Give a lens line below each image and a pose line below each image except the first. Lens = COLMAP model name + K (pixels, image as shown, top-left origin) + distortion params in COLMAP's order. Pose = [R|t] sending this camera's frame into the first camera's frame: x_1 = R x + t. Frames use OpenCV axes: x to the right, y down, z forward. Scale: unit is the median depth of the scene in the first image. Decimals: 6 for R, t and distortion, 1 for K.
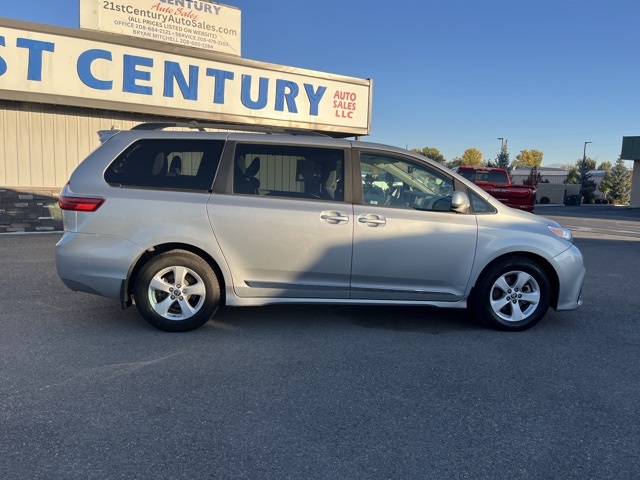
lens RADIAL K [[490.8, 0, 323.4], [0, 490.8, 238.8], [0, 0, 1]] dist [0.076898, -0.111820]
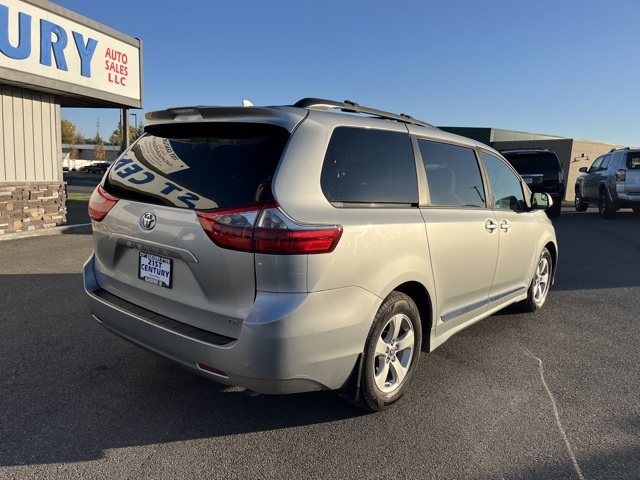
lens RADIAL K [[490.8, 0, 323.4], [0, 490.8, 238.8], [0, 0, 1]] dist [0.076898, -0.111820]
pose [[0.714548, -0.098125, 0.692671, -0.369914], [0.064238, 0.995134, 0.074707, -0.048371], [-0.696631, -0.008886, 0.717375, 0.253812]]
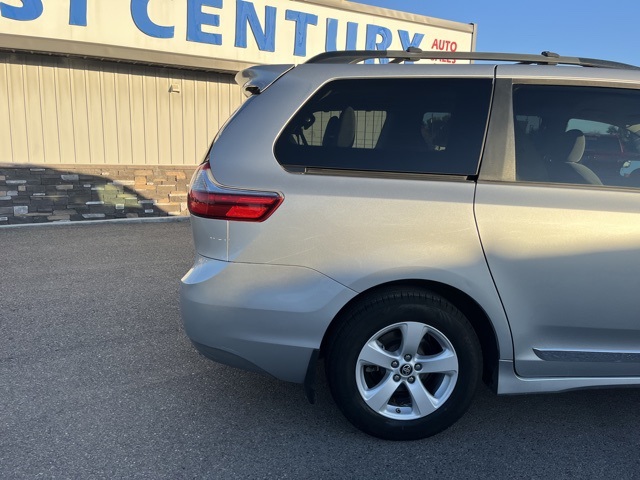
lens RADIAL K [[494.1, 0, 312.8], [0, 494.1, 236.8], [0, 0, 1]] dist [0.025531, -0.007394]
pose [[0.998814, -0.002310, -0.048640, -0.164356], [0.004886, 0.998588, 0.052902, -0.027826], [0.048449, -0.053077, 0.997414, 0.208864]]
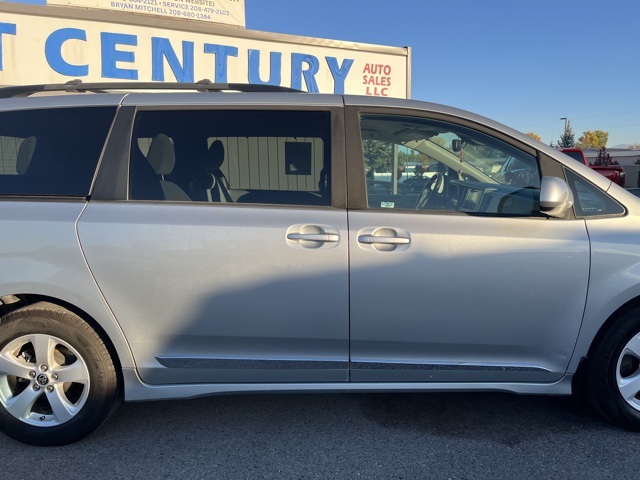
lens RADIAL K [[490.8, 0, 323.4], [0, 490.8, 238.8], [0, 0, 1]] dist [0.076898, -0.111820]
pose [[0.993670, -0.035268, -0.106656, 0.040933], [0.036270, 0.999314, 0.007467, -0.019936], [0.106319, -0.011289, 0.994268, 0.207936]]
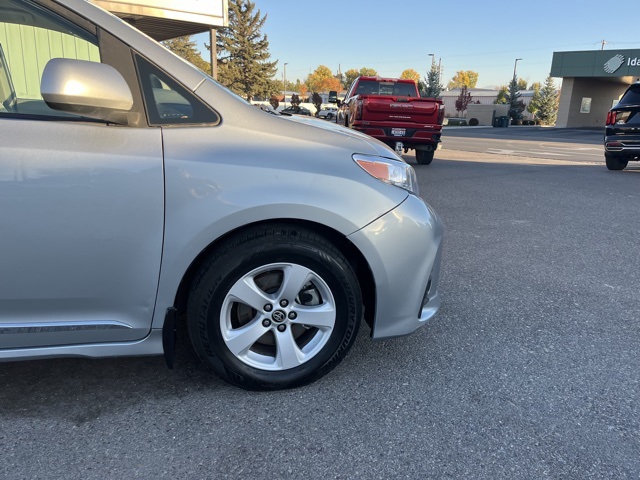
lens RADIAL K [[490.8, 0, 323.4], [0, 490.8, 238.8], [0, 0, 1]] dist [0.076898, -0.111820]
pose [[0.992621, -0.035572, 0.115926, 0.180700], [0.018007, 0.988646, 0.149184, -0.008861], [-0.119917, -0.145996, 0.981990, 0.275006]]
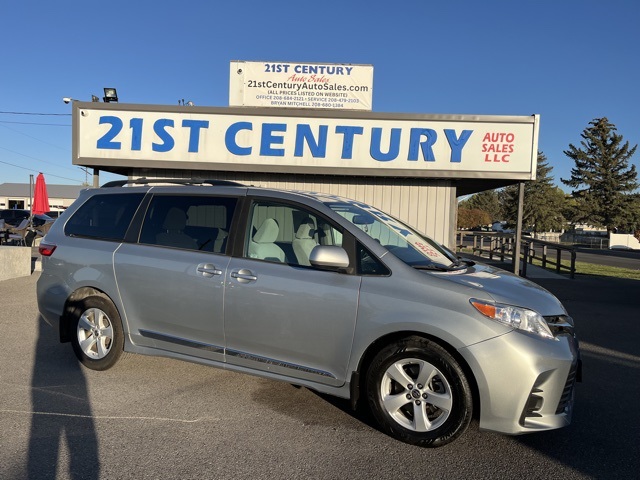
lens RADIAL K [[485.8, 0, 312.2], [0, 485.8, 245.8], [0, 0, 1]] dist [0.039295, -0.004632]
pose [[0.835878, 0.020407, -0.548536, 0.307637], [-0.071549, 0.994834, -0.072017, -0.016947], [0.544232, 0.099444, 0.833020, 0.151030]]
